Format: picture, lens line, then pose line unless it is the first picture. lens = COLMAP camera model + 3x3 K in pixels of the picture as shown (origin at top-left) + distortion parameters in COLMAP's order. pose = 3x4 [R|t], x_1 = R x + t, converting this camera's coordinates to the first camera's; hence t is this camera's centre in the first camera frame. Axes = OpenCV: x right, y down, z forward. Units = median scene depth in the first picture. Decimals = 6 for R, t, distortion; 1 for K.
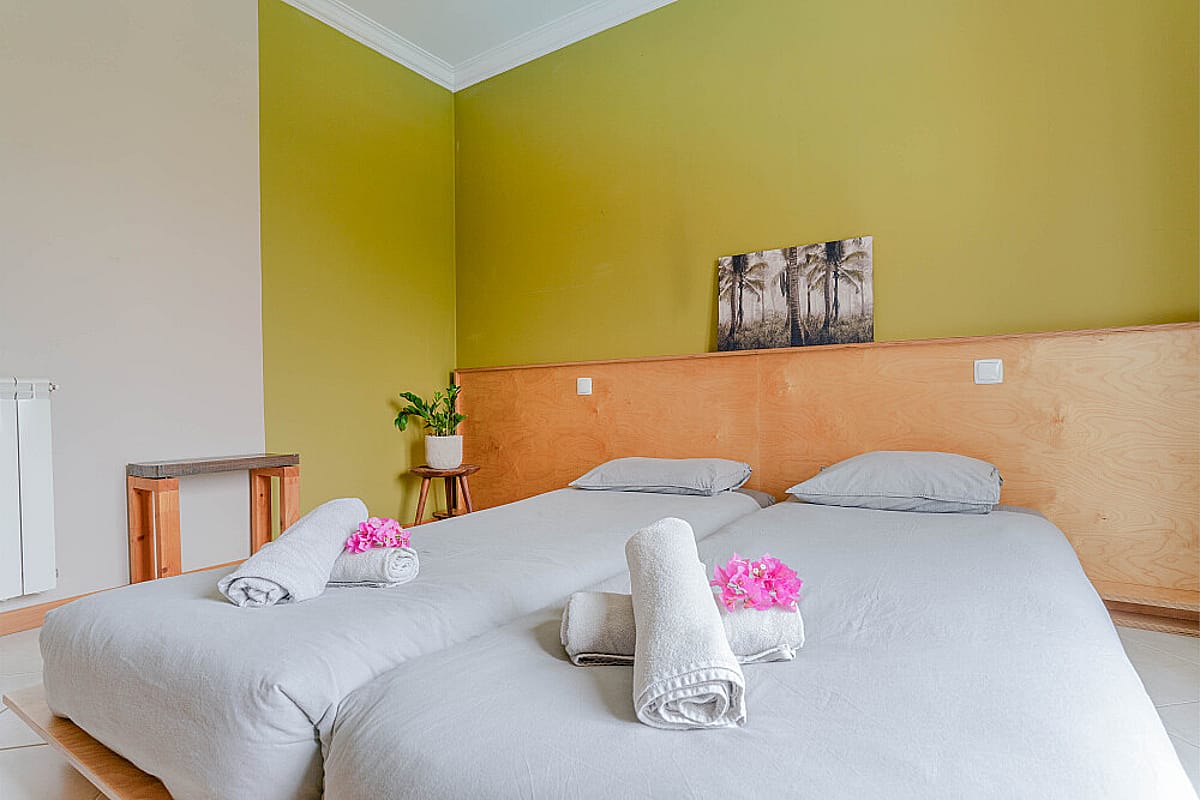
lens RADIAL K [[622.3, 0, 596.9], [0, 622.3, 399.7], [0, 0, 1]] dist [-0.023723, 0.001260]
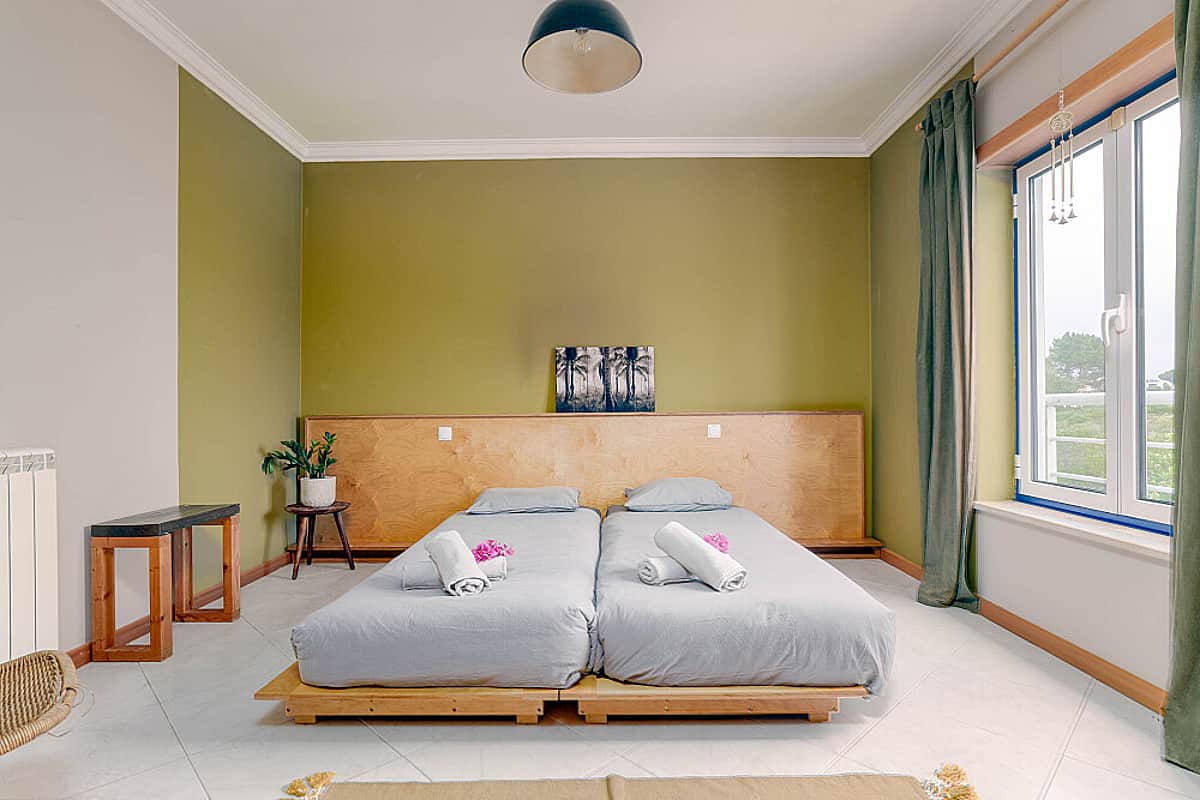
lens RADIAL K [[622.3, 0, 596.9], [0, 622.3, 399.7], [0, 0, 1]] dist [-0.023723, 0.001260]
pose [[0.834277, 0.020169, 0.550977, -0.549197], [-0.009910, 0.999718, -0.021589, -0.079524], [-0.551257, 0.012551, 0.834241, -0.278315]]
